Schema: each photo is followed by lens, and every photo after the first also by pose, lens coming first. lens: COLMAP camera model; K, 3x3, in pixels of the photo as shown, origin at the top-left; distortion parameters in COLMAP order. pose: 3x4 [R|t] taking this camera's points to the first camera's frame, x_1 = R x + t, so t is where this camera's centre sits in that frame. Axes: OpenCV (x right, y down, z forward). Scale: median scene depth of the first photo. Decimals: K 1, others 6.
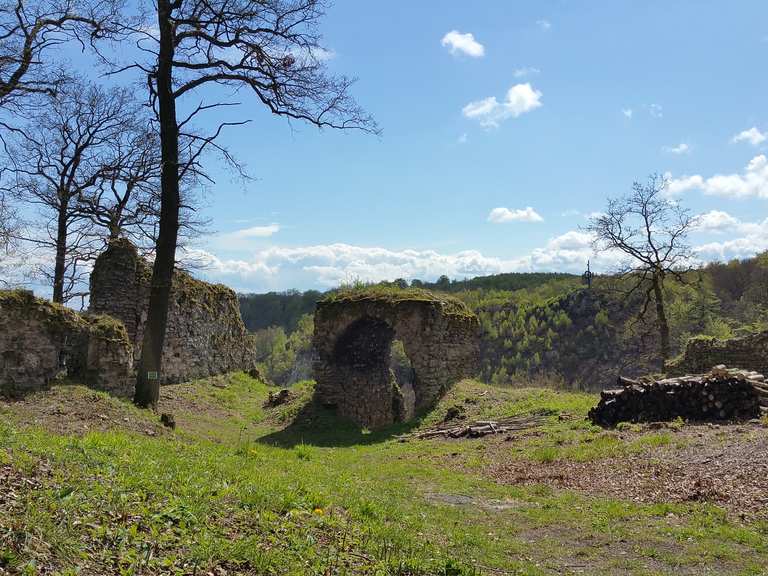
lens RADIAL K [[797.0, 0, 382.7], [0, 797.0, 315.3], [0, 0, 1]] dist [0.074735, -0.015897]
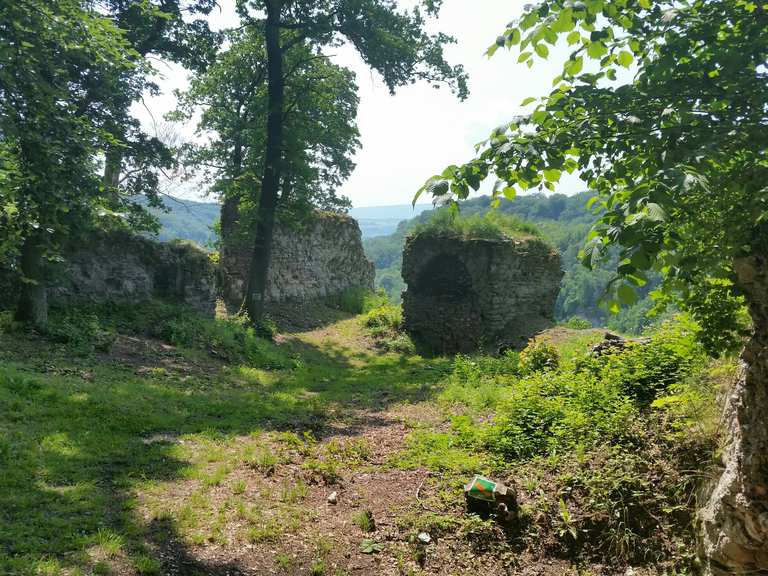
lens RADIAL K [[797.0, 0, 382.7], [0, 797.0, 315.3], [0, 0, 1]] dist [0.074735, -0.015897]
pose [[0.952649, 0.063863, -0.297289, 0.223875], [-0.027542, 0.991800, 0.124799, -0.046220], [0.302821, -0.110702, 0.946596, -0.052681]]
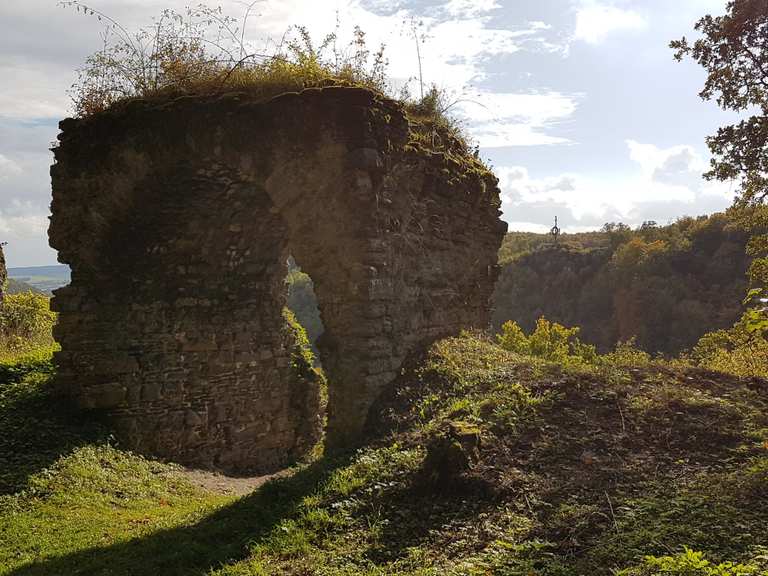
lens RADIAL K [[784.7, 0, 381.4], [0, 784.7, 291.0], [0, 0, 1]] dist [0.078737, -0.015990]
pose [[0.999183, 0.002967, 0.040317, 0.049143], [-0.003926, 0.999711, 0.023730, 0.050897], [-0.040235, -0.023869, 0.998905, 0.652237]]
